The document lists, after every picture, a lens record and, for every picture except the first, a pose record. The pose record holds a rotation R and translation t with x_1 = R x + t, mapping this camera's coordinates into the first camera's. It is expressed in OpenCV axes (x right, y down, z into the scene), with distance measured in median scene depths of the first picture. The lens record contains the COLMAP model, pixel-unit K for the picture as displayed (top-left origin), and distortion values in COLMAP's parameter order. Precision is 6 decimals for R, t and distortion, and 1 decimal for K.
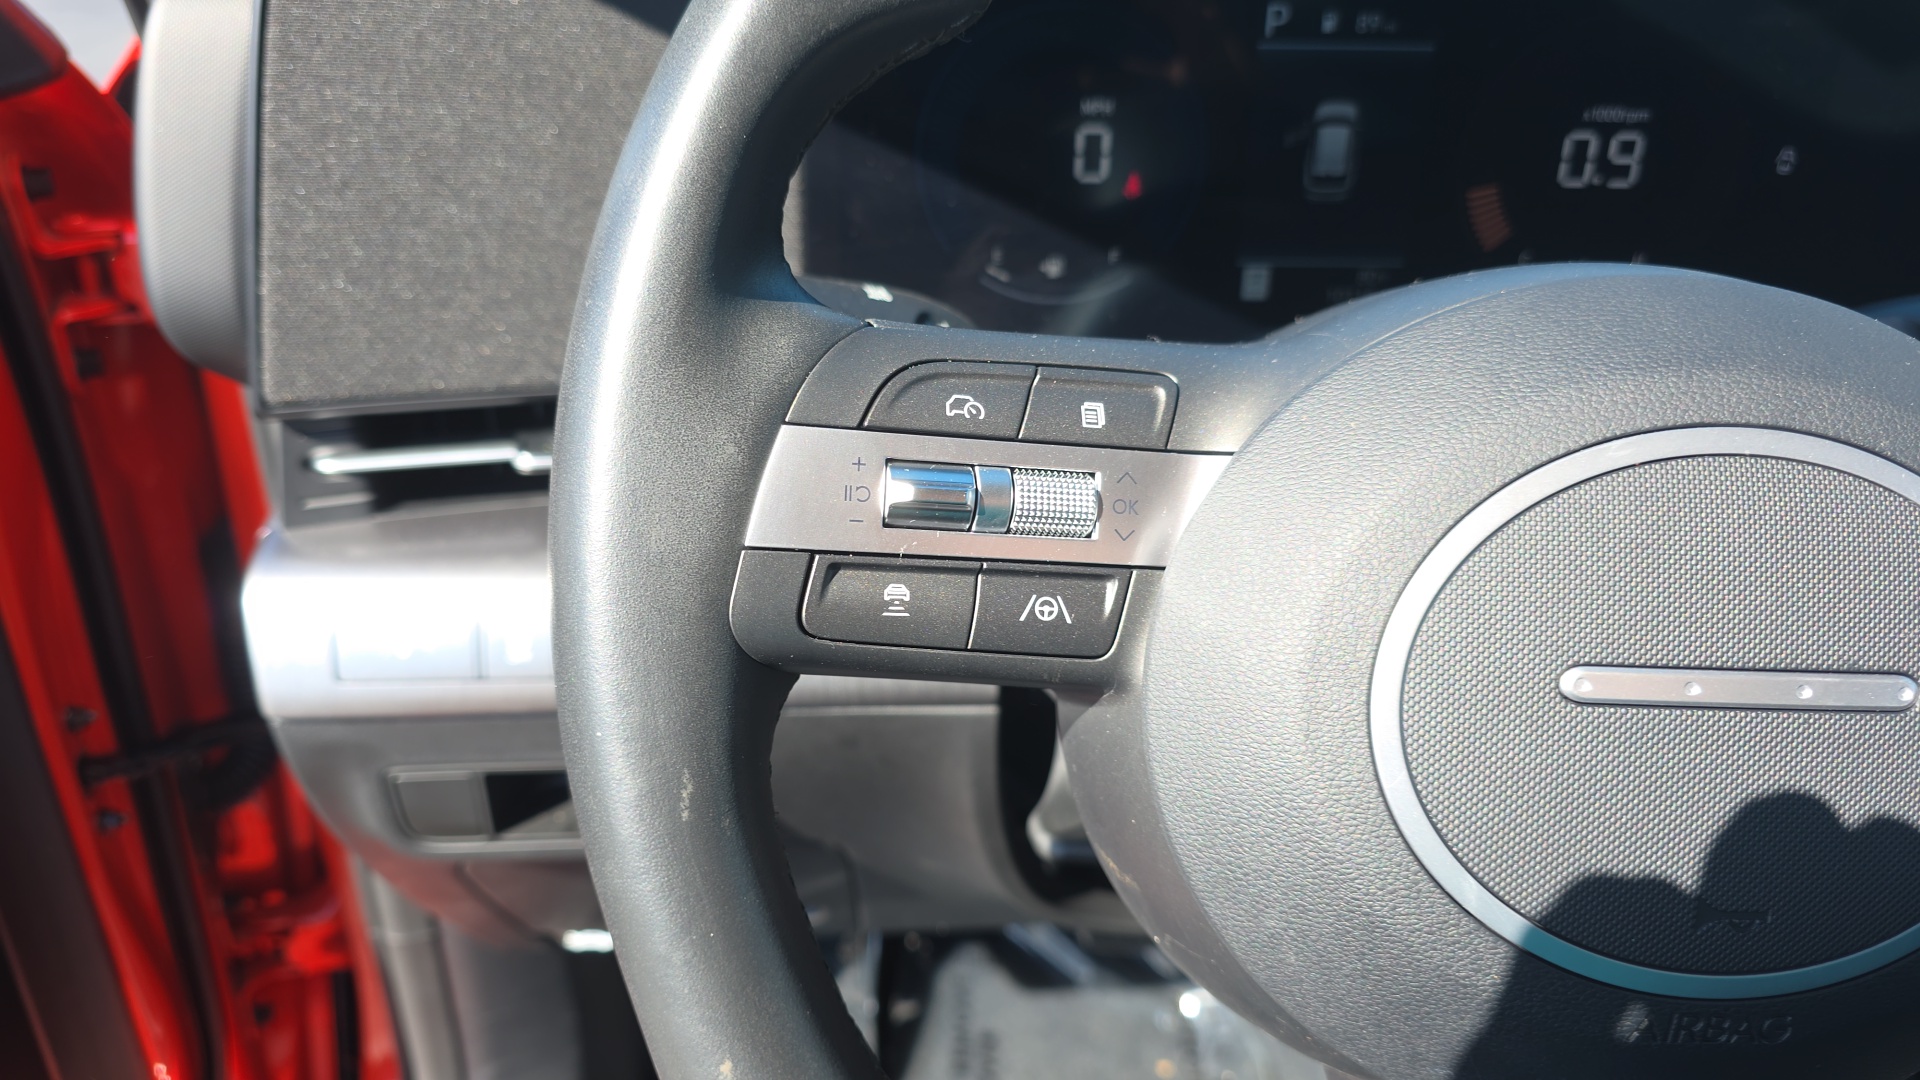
lens RADIAL K [[1350.0, 0, 932.2], [0, 1350.0, 536.1], [0, 0, 1]] dist [0.007887, -0.037486]
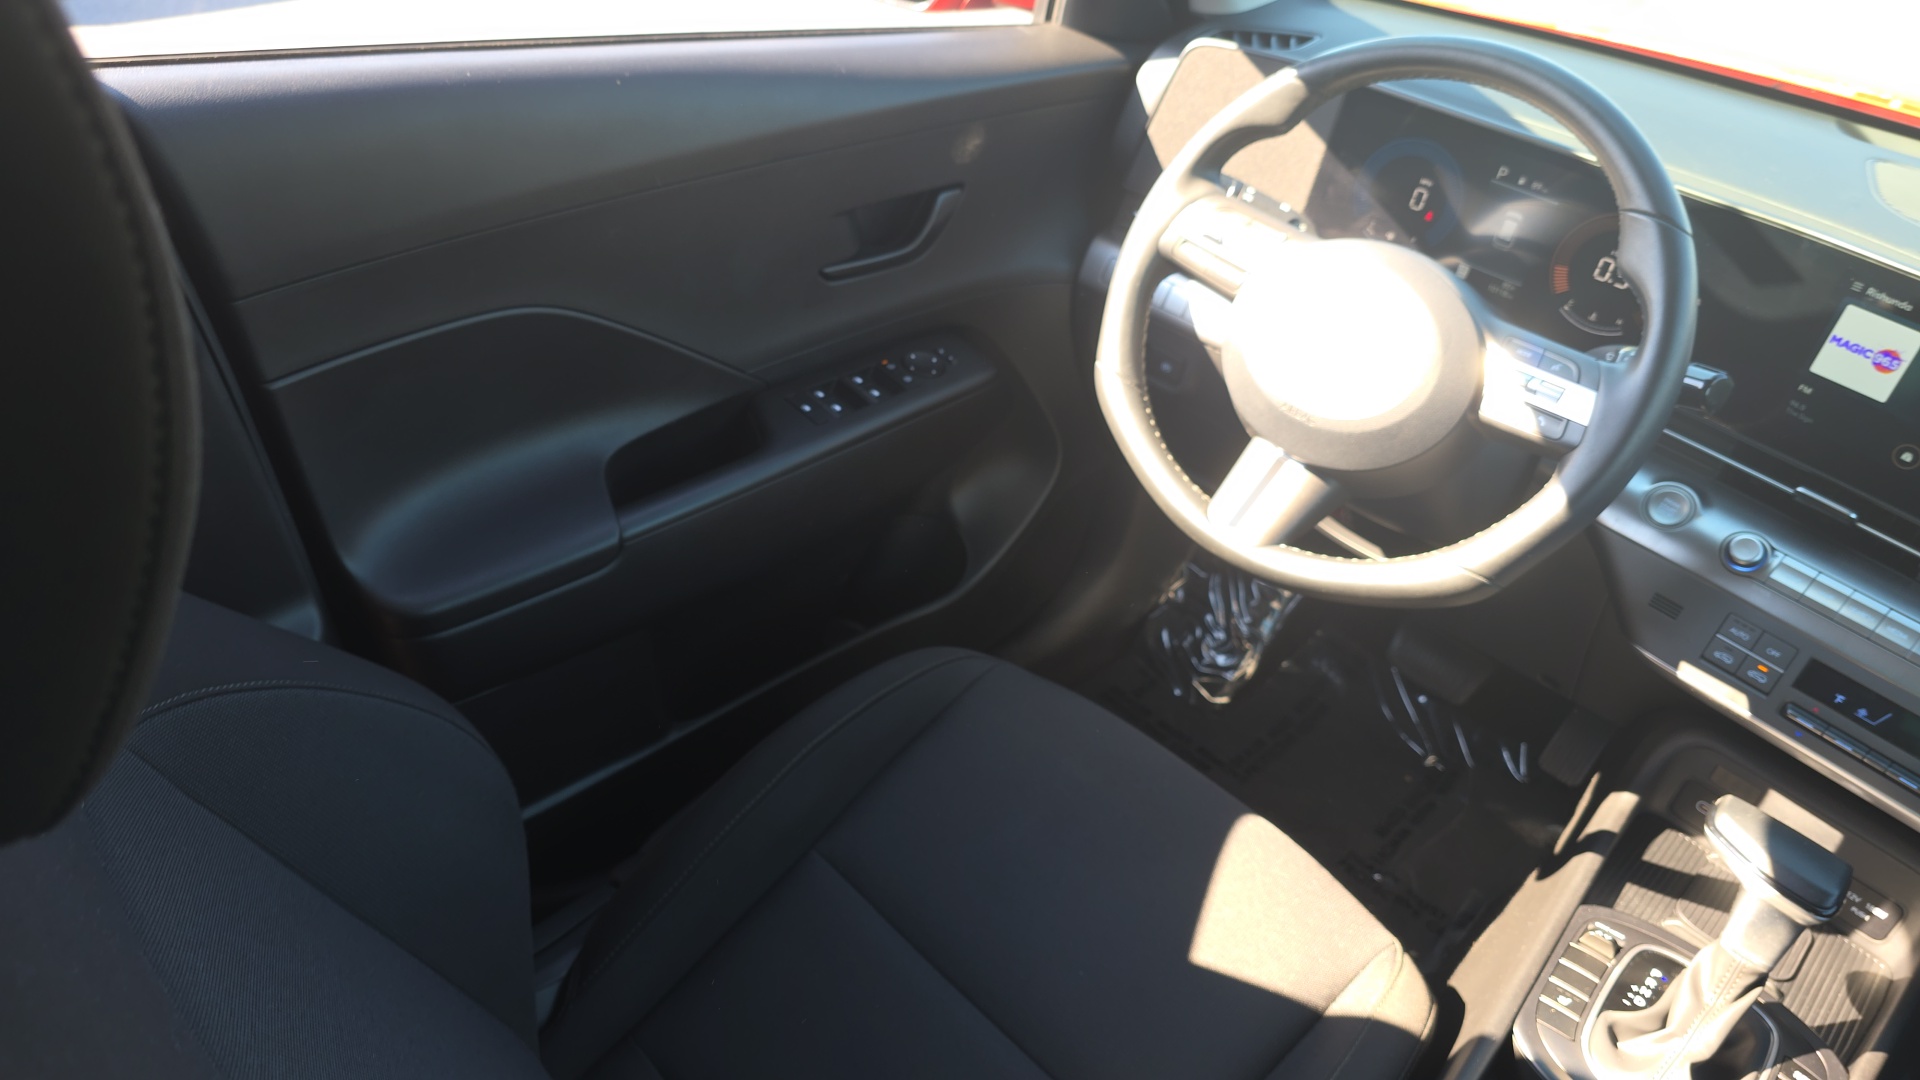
lens RADIAL K [[1323.7, 0, 943.0], [0, 1323.7, 518.5], [0, 0, 1]] dist [0.047057, -0.053969]
pose [[0.706842, 0.464714, -0.533307, 1.119230], [-0.451475, 0.876777, 0.165626, 0.243533], [0.544560, 0.123703, 0.829549, -1.542969]]
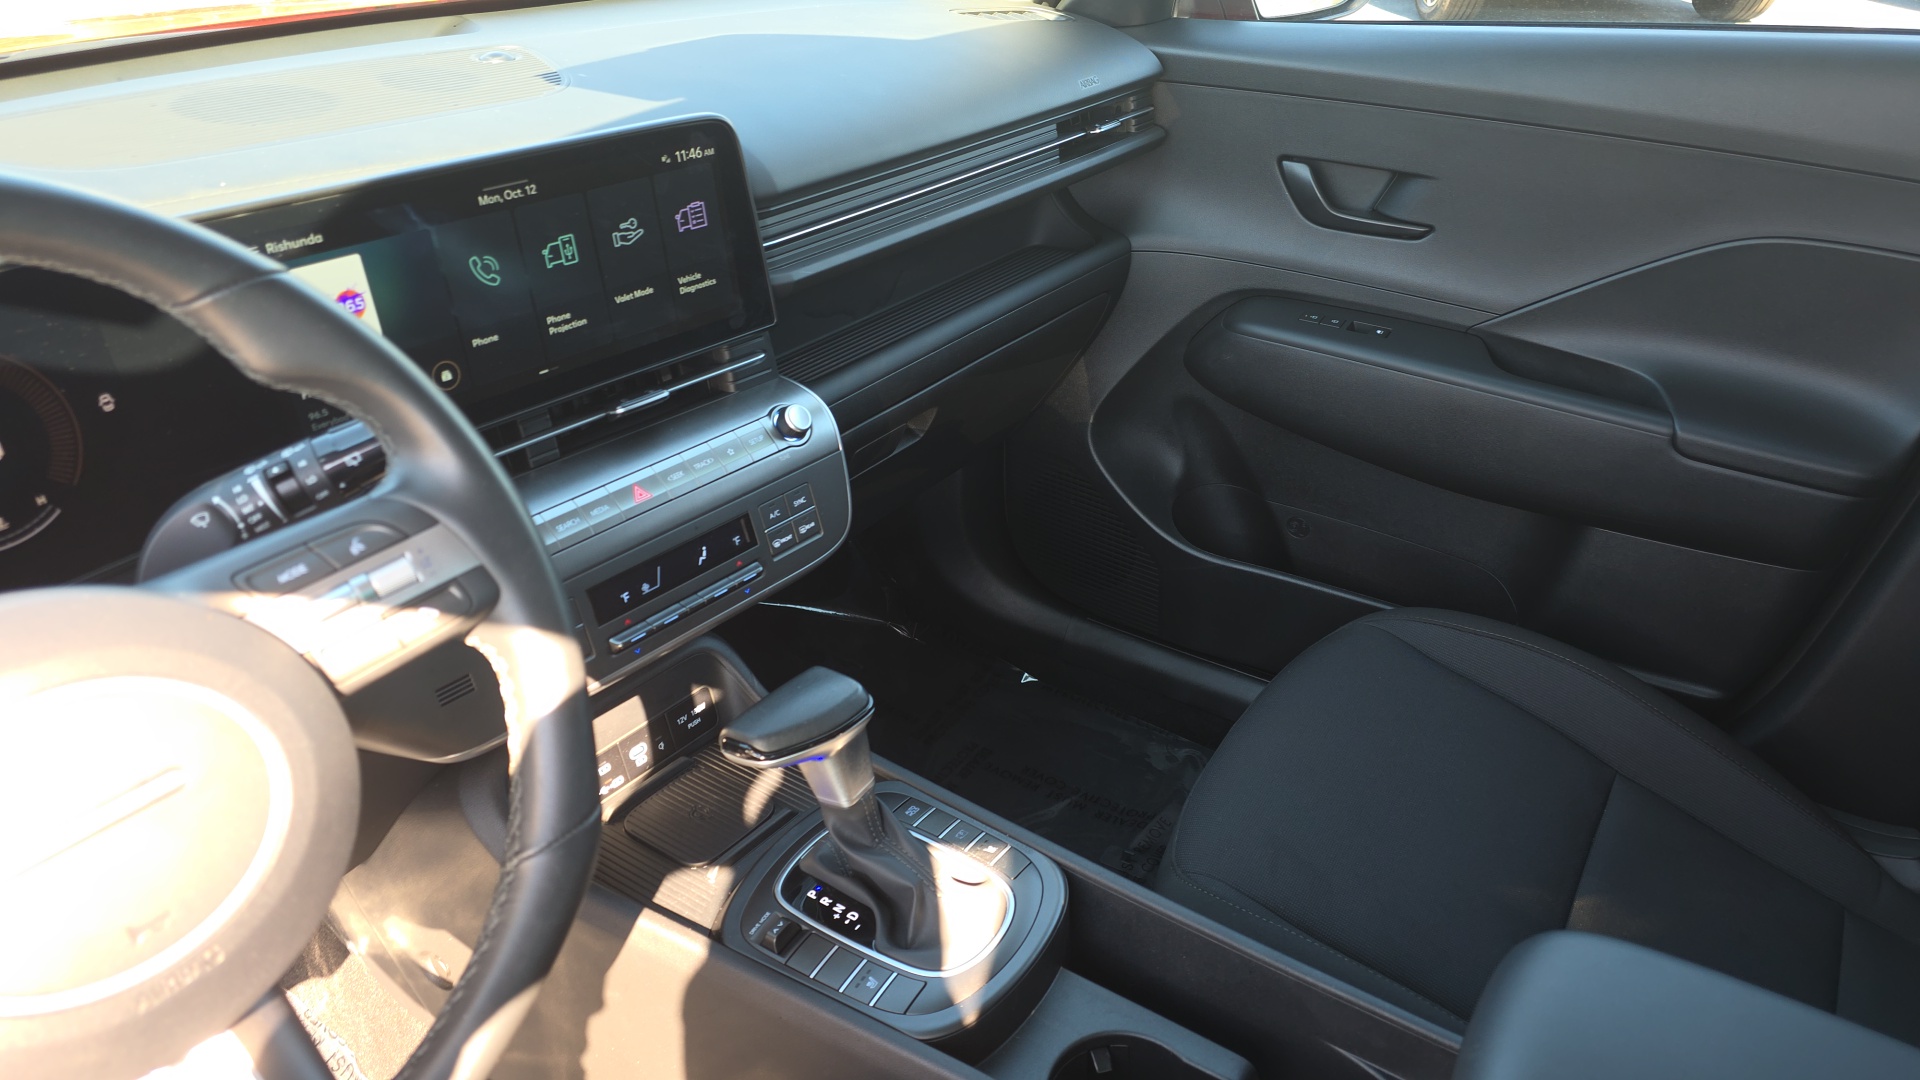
lens RADIAL K [[1298.4, 0, 963.5], [0, 1298.4, 551.9], [0, 0, 1]] dist [0.053850, -0.060409]
pose [[0.556782, -0.425457, 0.713428, 0.065883], [0.406620, 0.888530, 0.212541, -0.060658], [-0.724330, 0.171755, 0.667717, -0.601142]]
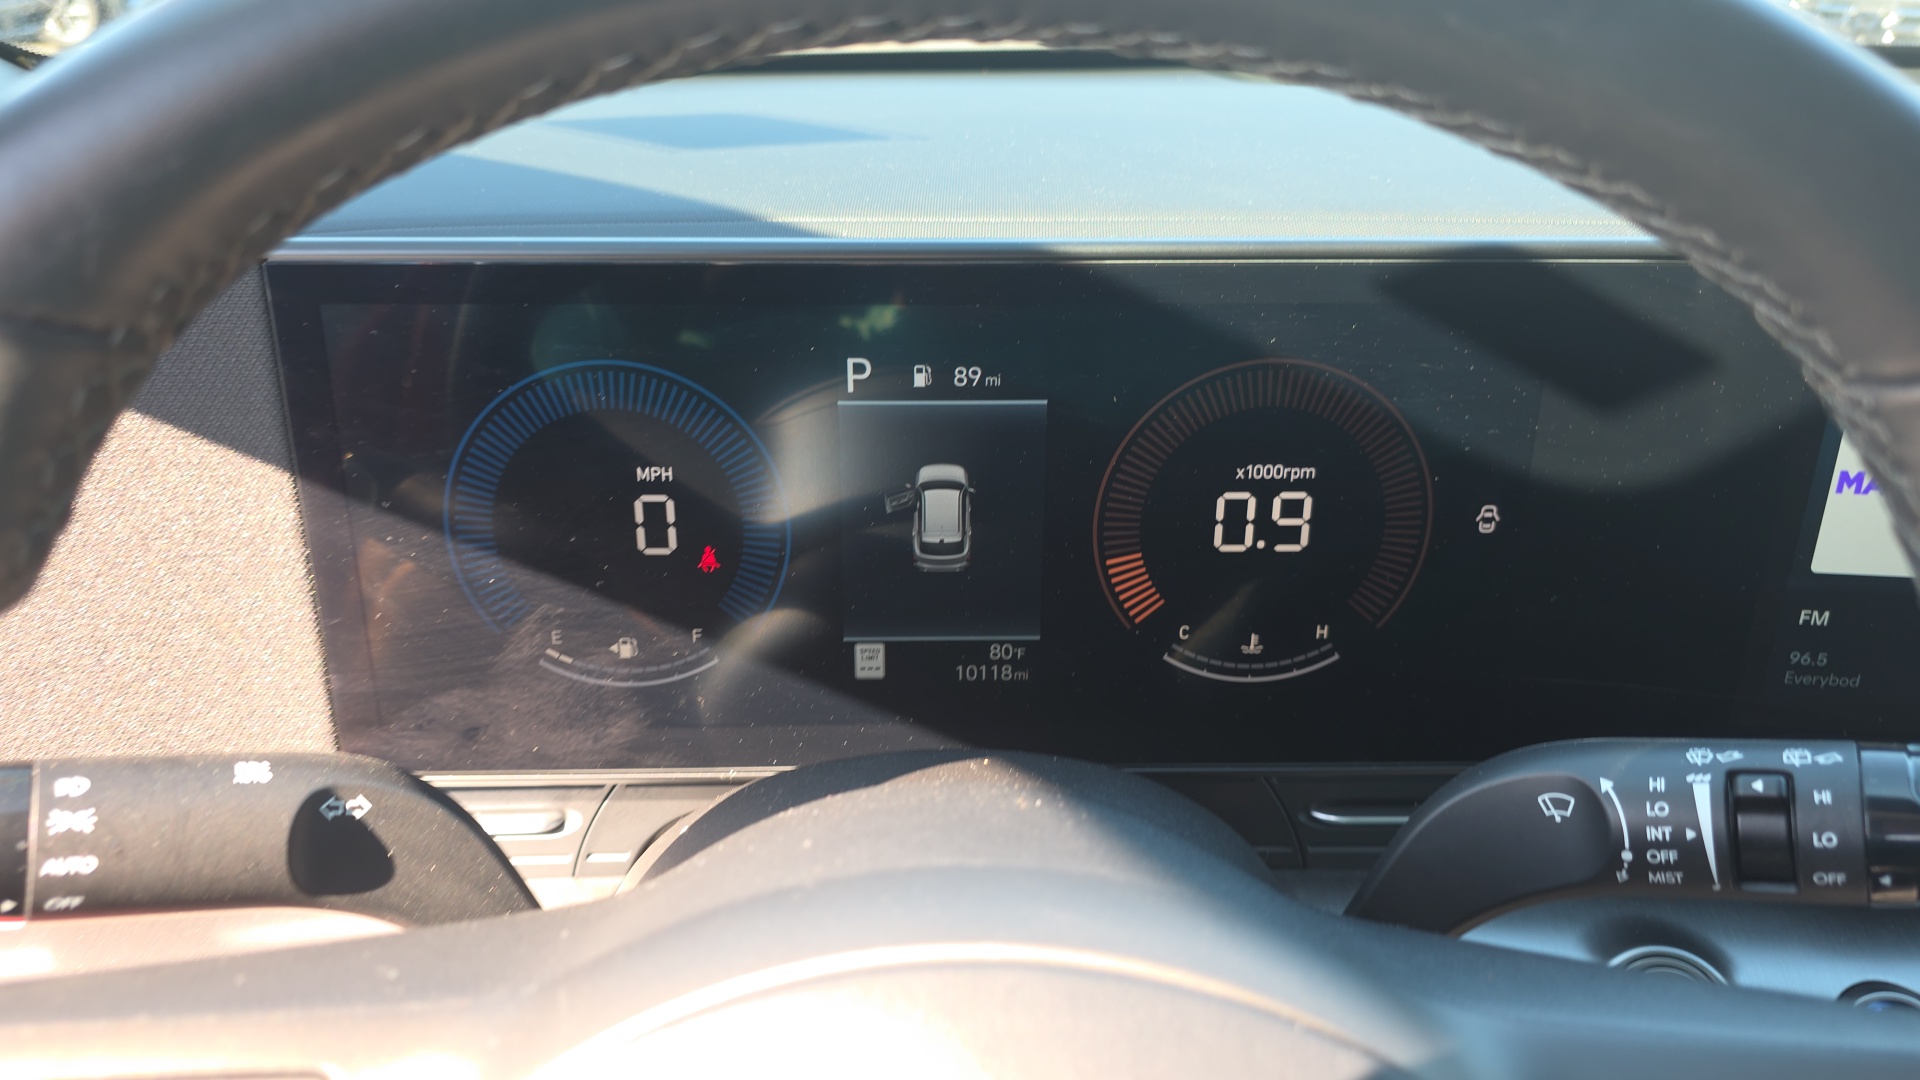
lens RADIAL K [[1343.1, 0, 920.4], [0, 1343.1, 537.9], [0, 0, 1]] dist [0.032046, -0.056851]
pose [[0.999926, -0.009231, -0.007975, 0.289582], [0.008467, 0.995808, -0.091075, -0.195092], [0.008782, 0.091001, 0.995812, 0.160305]]
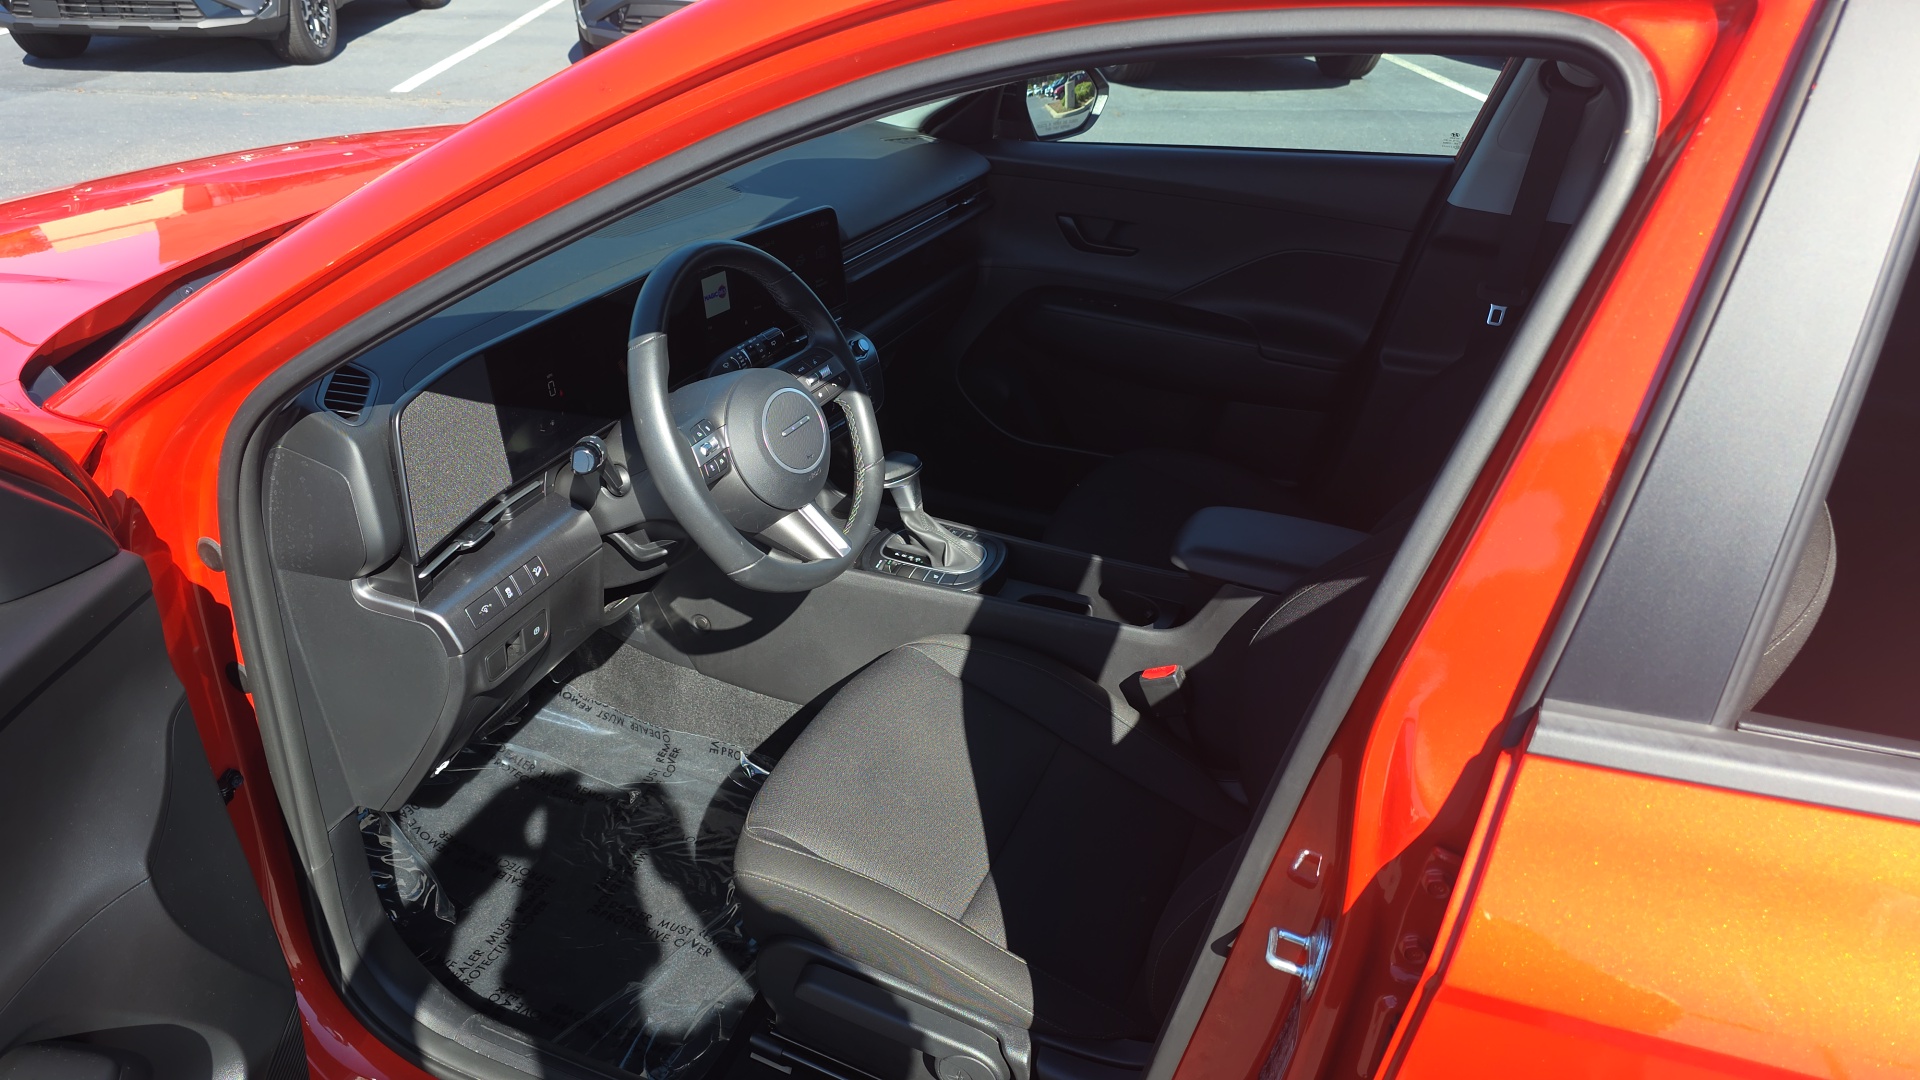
lens RADIAL K [[1370.5, 0, 953.3], [0, 1370.5, 533.4], [0, 0, 1]] dist [0.056375, -0.088736]
pose [[0.373663, -0.423253, 0.825368, -2.556230], [0.422750, 0.869742, 0.254620, -0.423317], [-0.825626, 0.253783, 0.503920, -1.513009]]
